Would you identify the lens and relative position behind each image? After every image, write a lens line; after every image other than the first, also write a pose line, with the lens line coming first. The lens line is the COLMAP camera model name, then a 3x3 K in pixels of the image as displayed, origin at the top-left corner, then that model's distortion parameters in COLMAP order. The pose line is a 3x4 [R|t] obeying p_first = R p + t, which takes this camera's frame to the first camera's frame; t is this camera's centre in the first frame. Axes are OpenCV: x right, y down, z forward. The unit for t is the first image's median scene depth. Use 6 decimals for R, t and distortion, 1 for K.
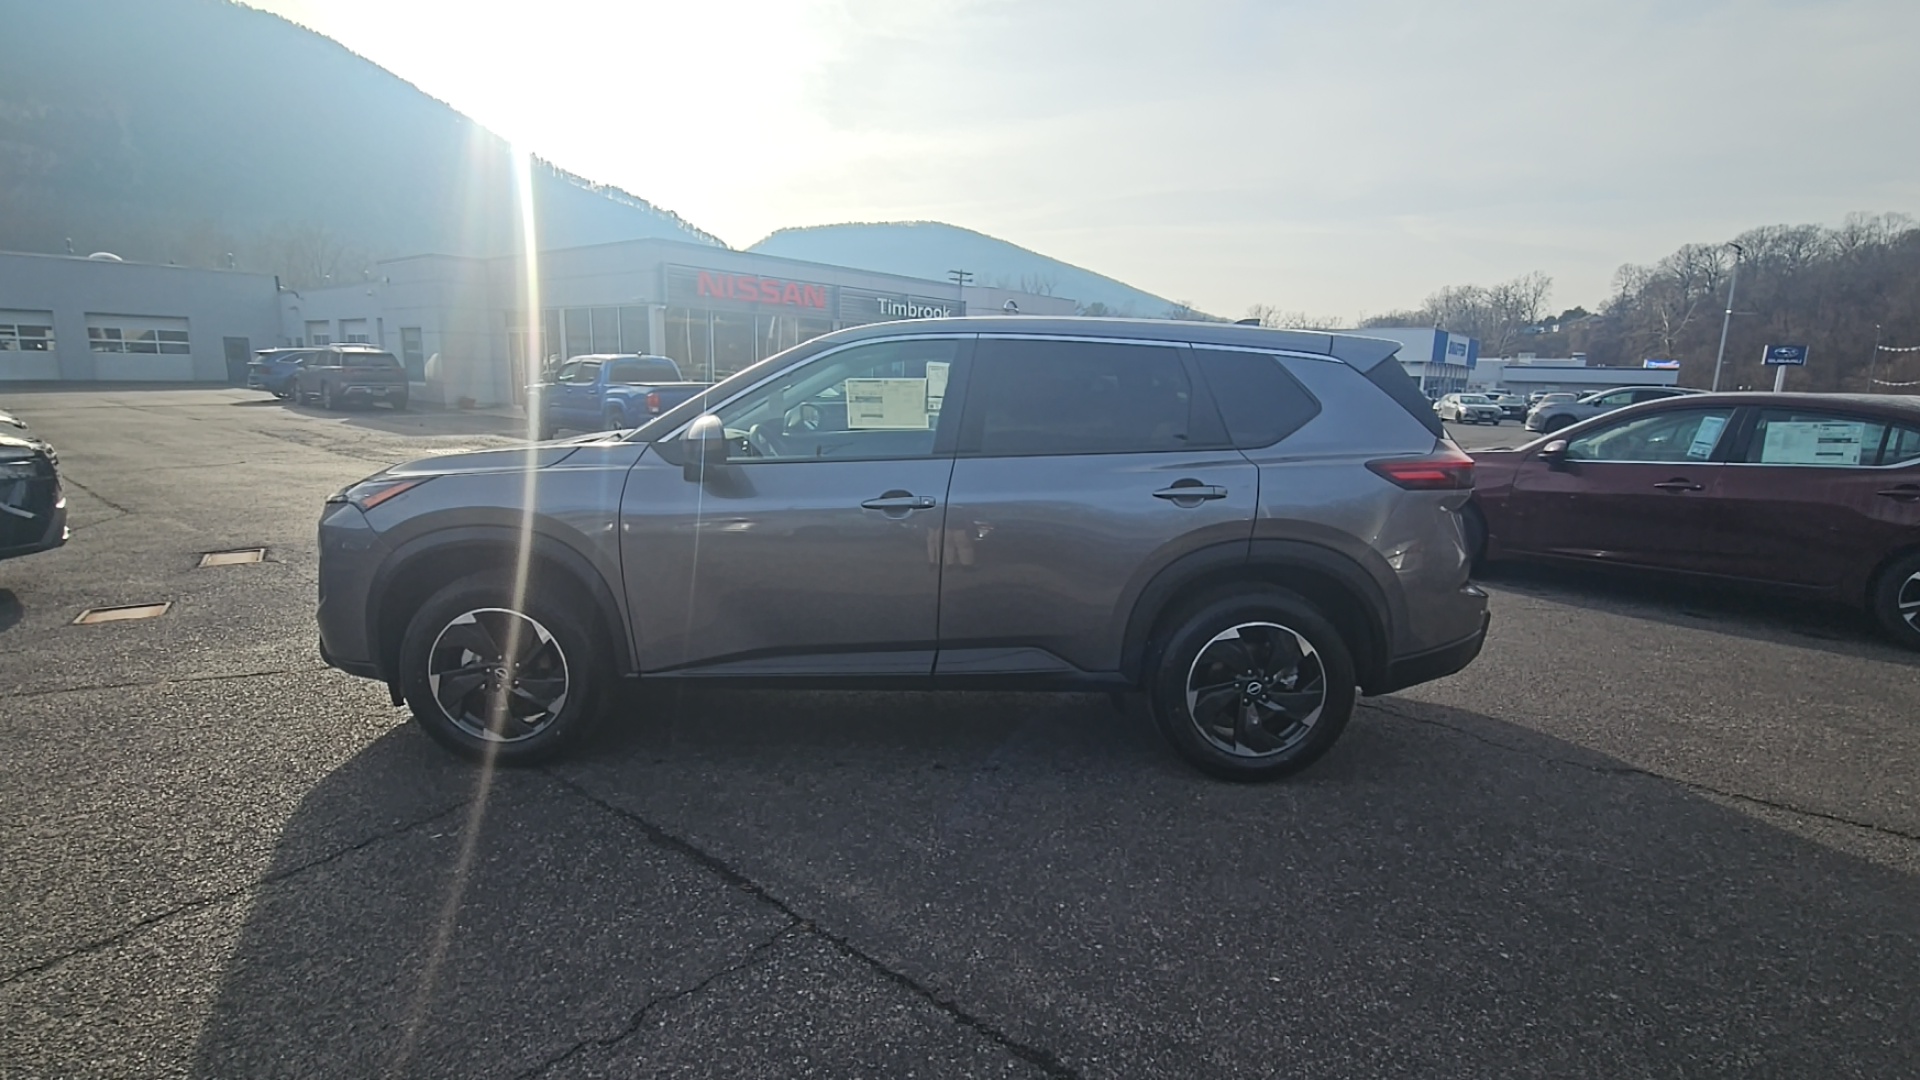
lens RADIAL K [[858.6, 0, 951.8], [0, 858.6, 545.0], [0, 0, 1]] dist [0.014363, -0.007872]
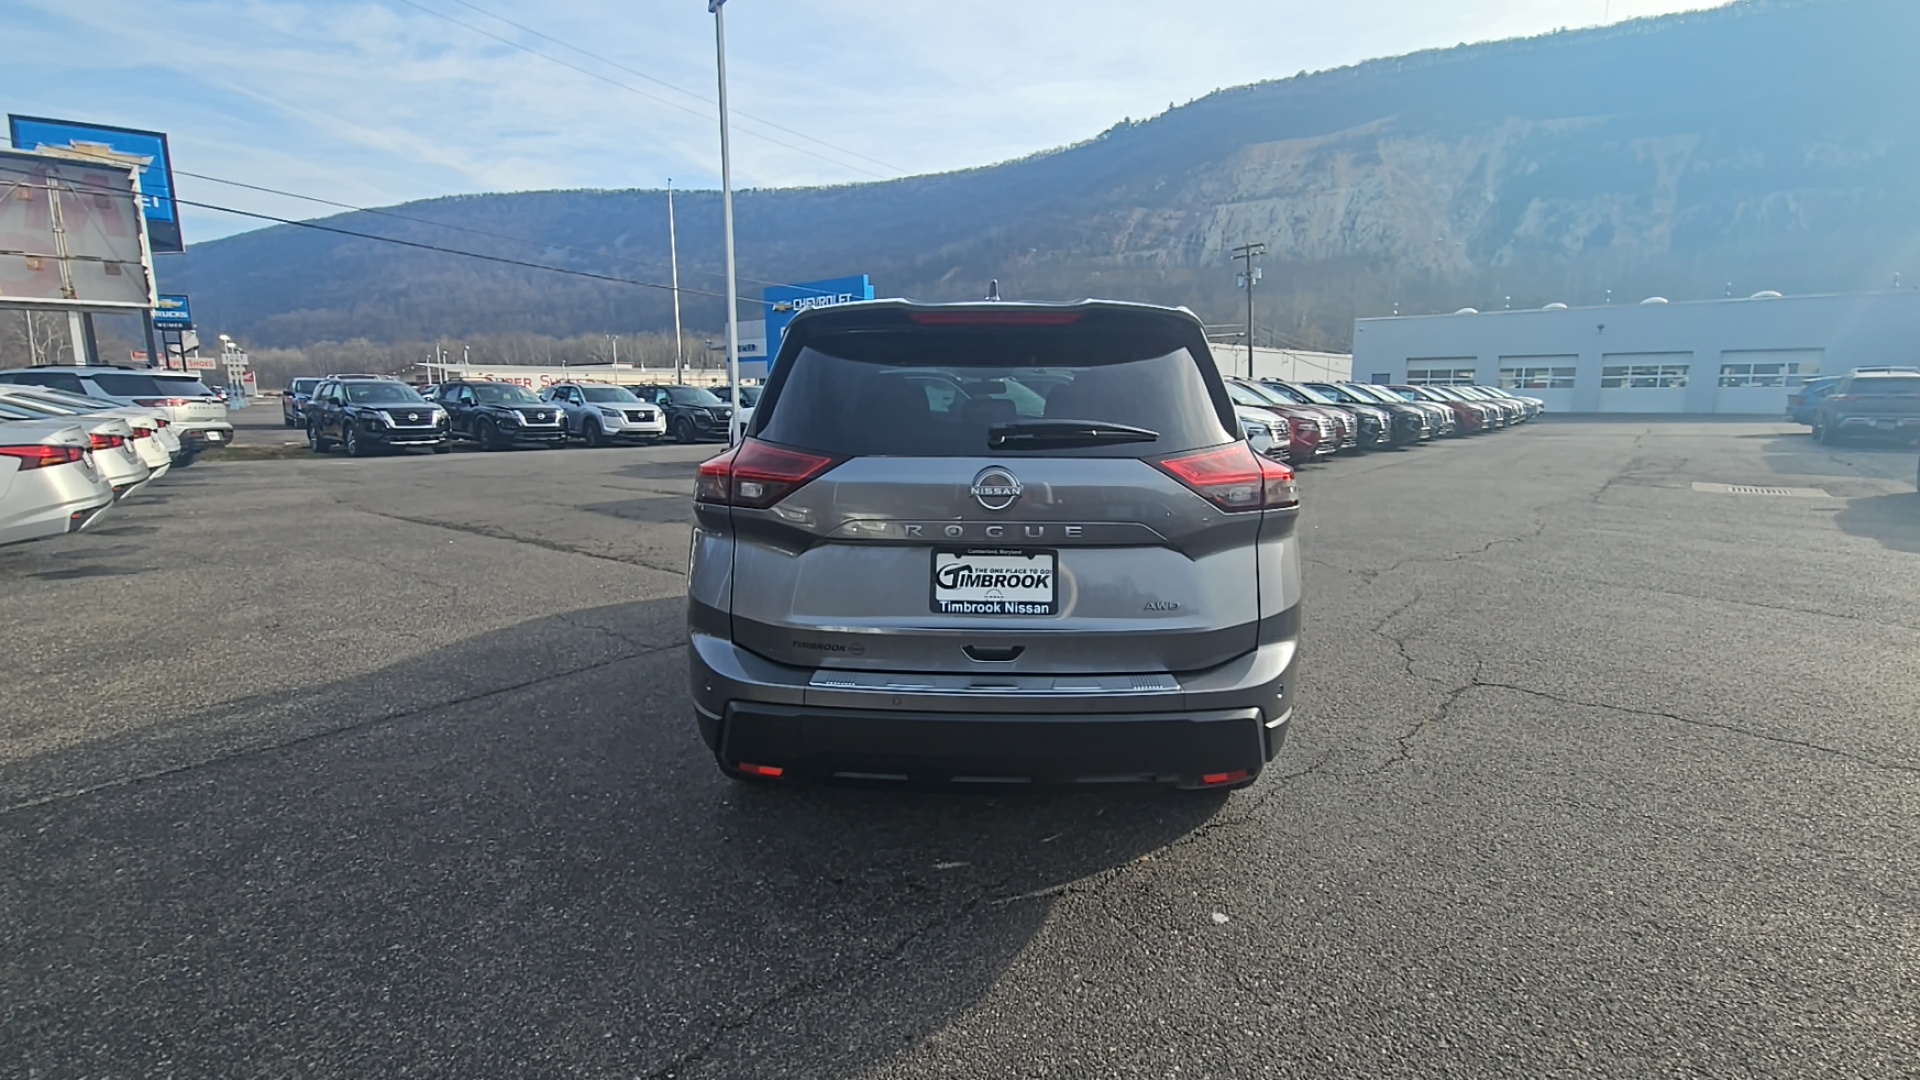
lens RADIAL K [[858.6, 0, 957.1], [0, 858.6, 539.2], [0, 0, 1]] dist [0.014363, -0.007872]
pose [[-0.015191, 0.144421, -0.989400, 0.105862], [-0.191611, 0.970754, 0.144641, -0.014586], [0.981353, 0.191777, 0.012926, 0.095922]]
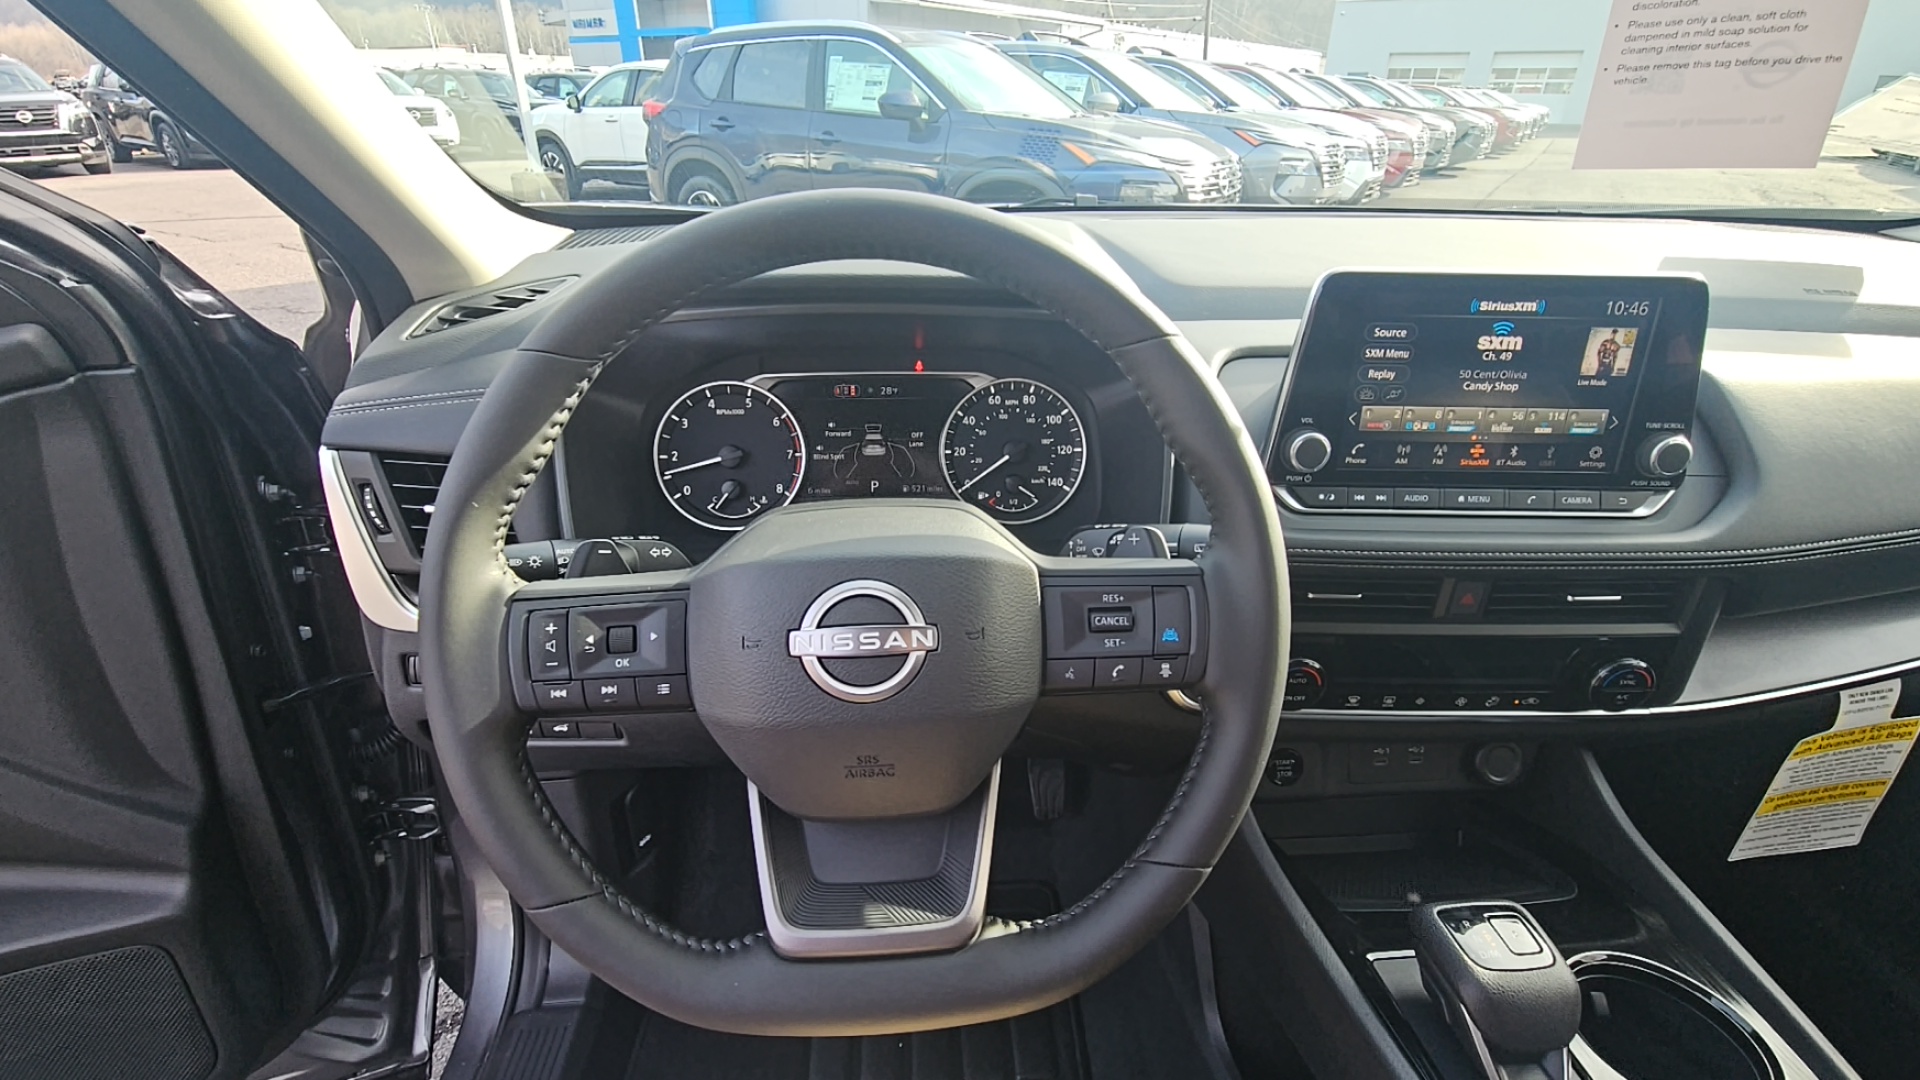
lens RADIAL K [[858.6, 0, 962.2], [0, 858.6, 531.4], [0, 0, 1]] dist [0.014363, -0.007872]
pose [[0.091333, 0.430546, -0.897936, -0.009564], [-0.199814, 0.891289, 0.407035, -0.013089], [0.975568, 0.142244, 0.167434, 0.088594]]
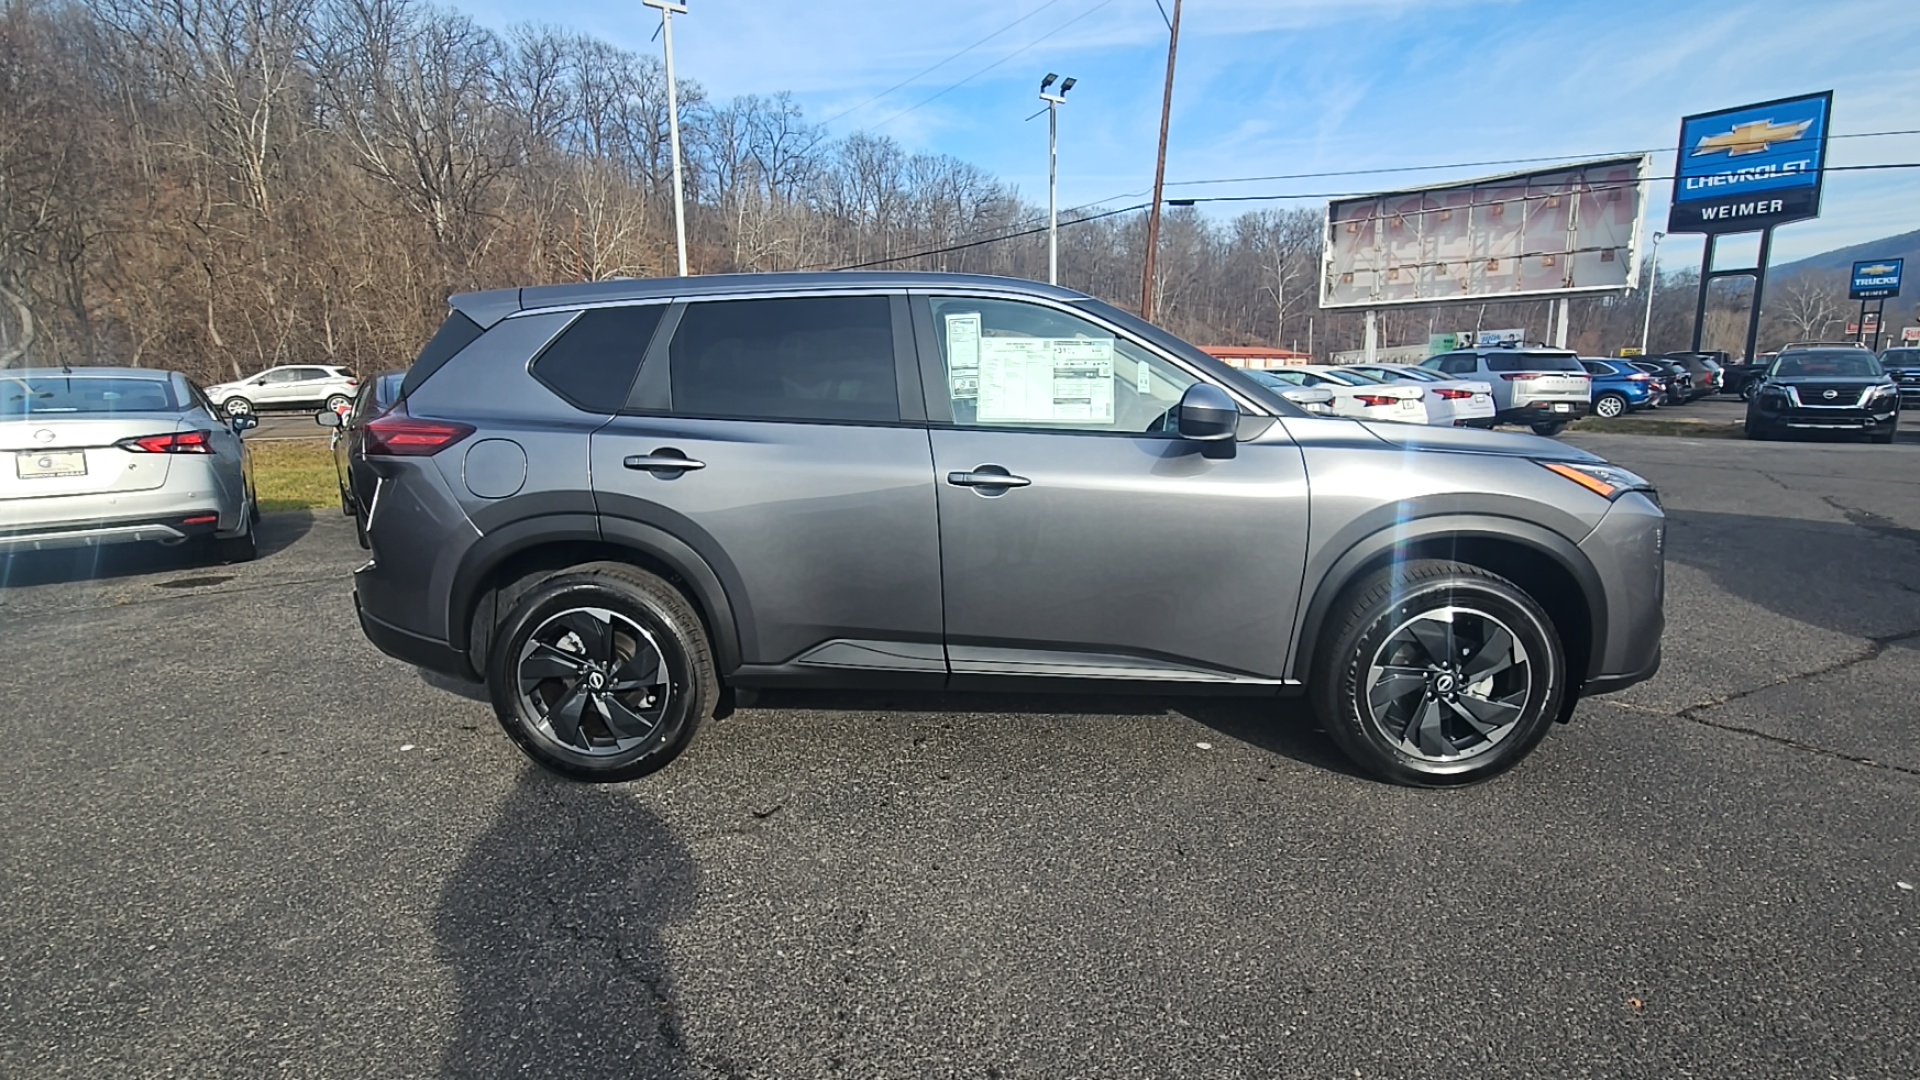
lens RADIAL K [[858.6, 0, 956.7], [0, 858.6, 529.0], [0, 0, 1]] dist [0.014363, -0.007872]
pose [[-0.999726, -0.013736, 0.018961, -0.001777], [-0.006061, 0.934055, 0.357076, -0.032291], [-0.022616, 0.356864, -0.933883, 0.182504]]
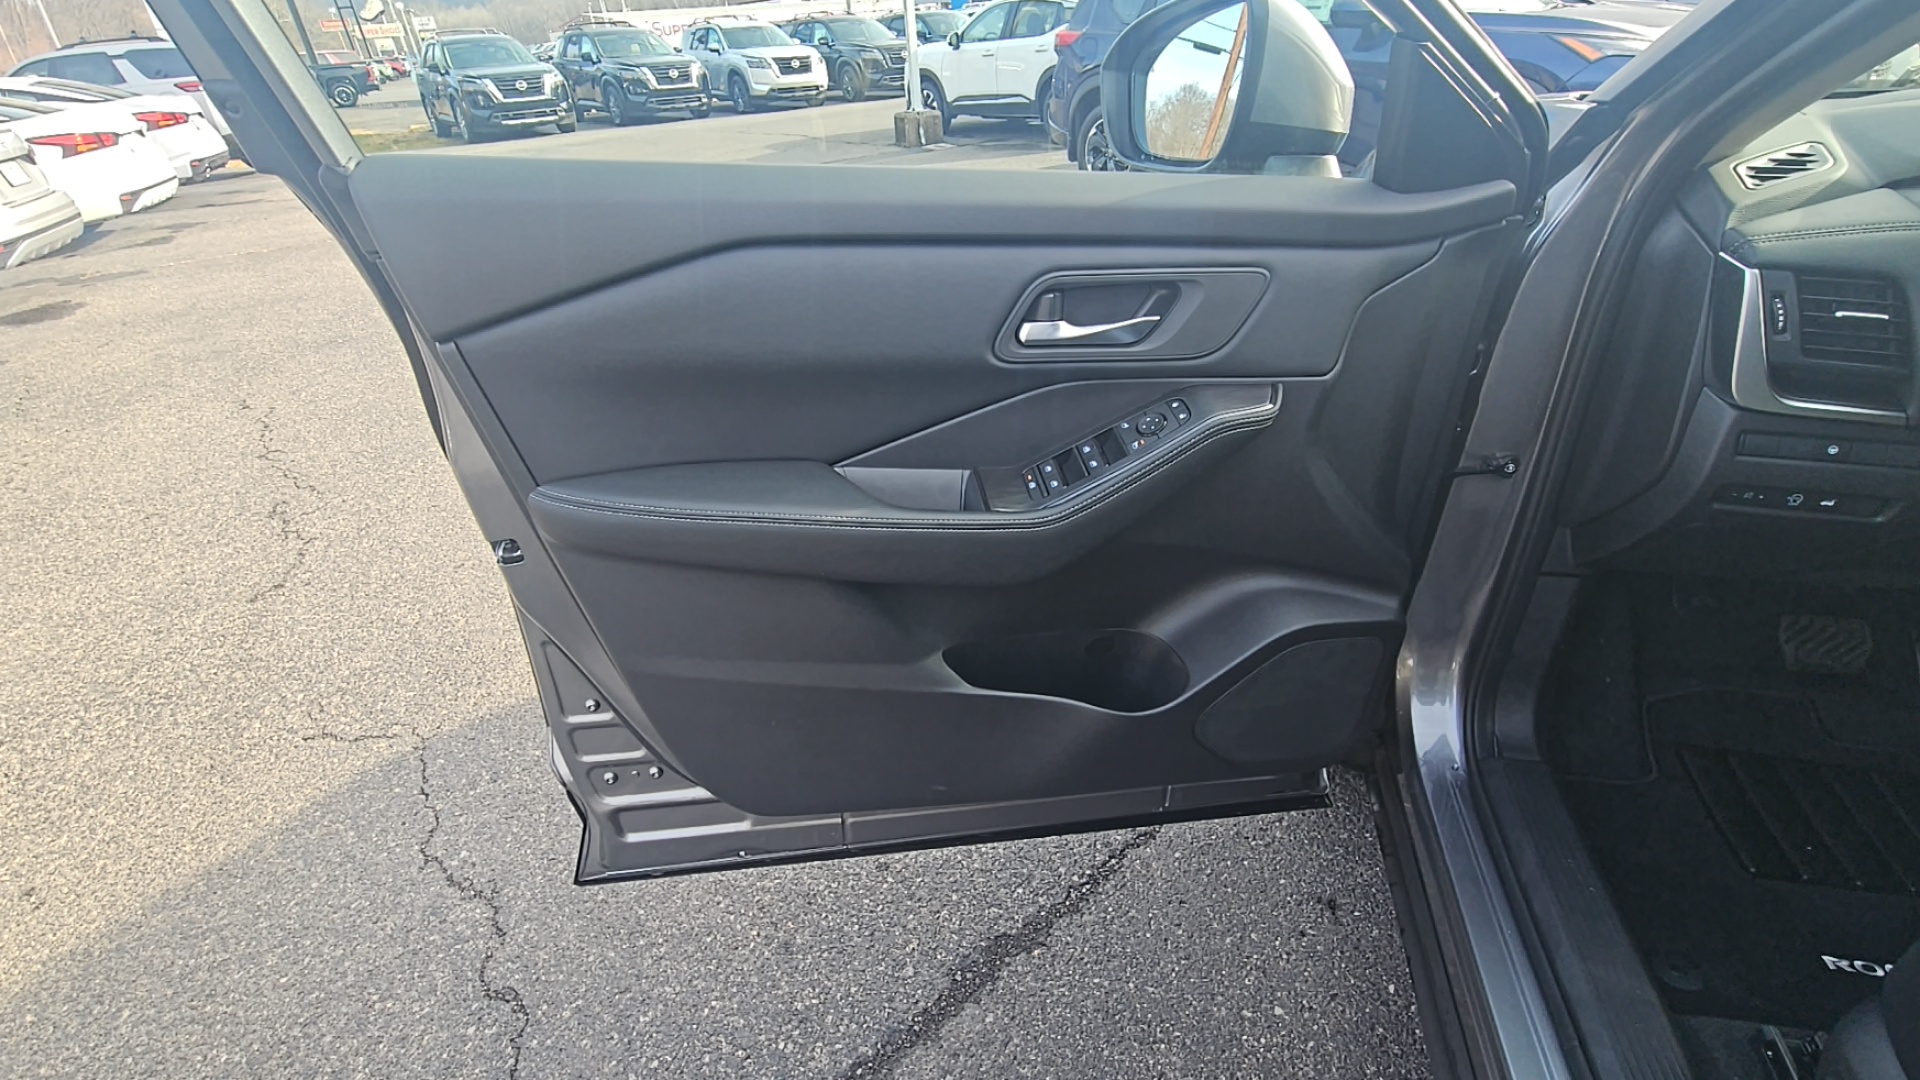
lens RADIAL K [[858.6, 0, 961.2], [0, 858.6, 538.8], [0, 0, 1]] dist [0.014363, -0.007872]
pose [[-0.216618, 0.492465, -0.842944, -0.001464], [-0.129098, 0.841413, 0.524746, -0.009456], [0.967683, 0.222492, -0.118689, 0.068631]]
